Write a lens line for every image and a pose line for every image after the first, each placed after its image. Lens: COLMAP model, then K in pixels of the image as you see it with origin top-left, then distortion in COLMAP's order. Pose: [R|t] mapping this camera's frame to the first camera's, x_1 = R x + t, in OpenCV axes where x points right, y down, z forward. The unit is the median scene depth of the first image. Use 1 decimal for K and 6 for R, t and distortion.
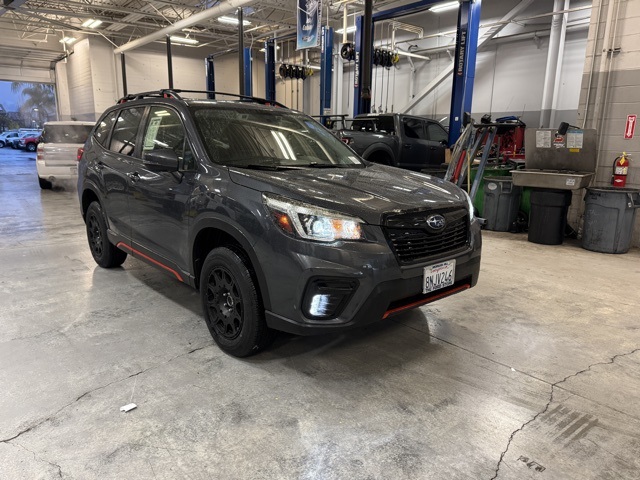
lens RADIAL K [[454.7, 0, 317.8], [0, 454.7, 241.8], [0, 0, 1]] dist [0.005325, -0.009653]
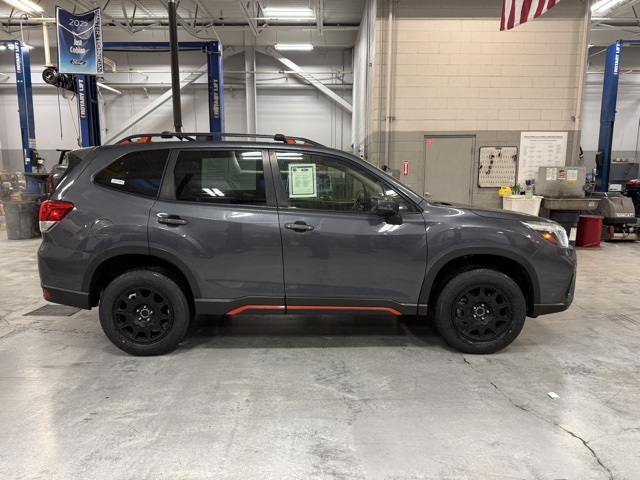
lens RADIAL K [[448.5, 0, 320.0], [0, 448.5, 240.0], [0, 0, 1]] dist [0.058848, -0.080418]
pose [[0.655291, -0.121286, 0.745576, -1.089351], [0.173998, 0.984719, 0.007260, -0.117412], [-0.735064, 0.124971, 0.666381, 0.366185]]
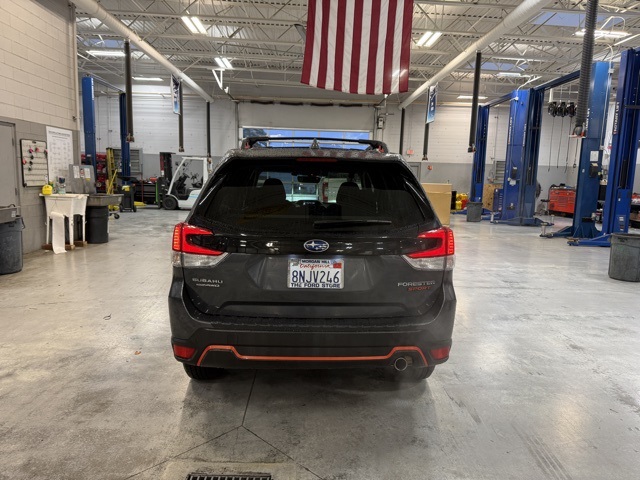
lens RADIAL K [[448.5, 0, 320.0], [0, 448.5, 240.0], [0, 0, 1]] dist [0.058848, -0.080418]
pose [[-0.775065, -0.123929, 0.619609, -1.030354], [0.099519, 0.944399, 0.313379, -0.520417], [-0.623995, 0.304552, -0.719638, 2.073436]]
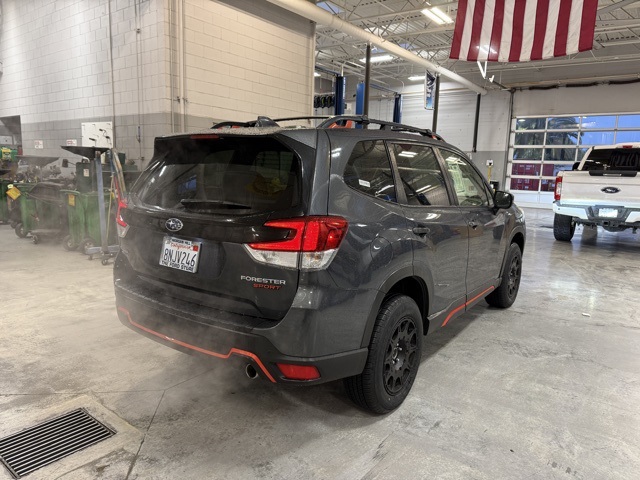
lens RADIAL K [[452.1, 0, 317.3], [0, 452.1, 239.2], [0, 0, 1]] dist [0.008191, -0.000960]
pose [[-0.210572, -0.176344, 0.961542, -1.290232], [0.184141, 0.958833, 0.216173, -0.389604], [-0.960079, 0.222580, -0.169431, 1.523242]]
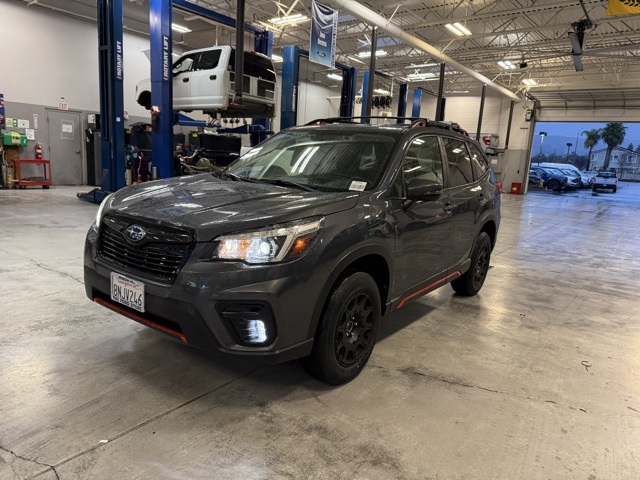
lens RADIAL K [[448.5, 0, 320.0], [0, 448.5, 240.0], [0, 0, 1]] dist [0.058848, -0.080418]
pose [[0.229504, 0.179151, -0.956678, 0.891679], [-0.270923, 0.955827, 0.113998, -0.173939], [0.934841, 0.233023, 0.267903, 0.795833]]
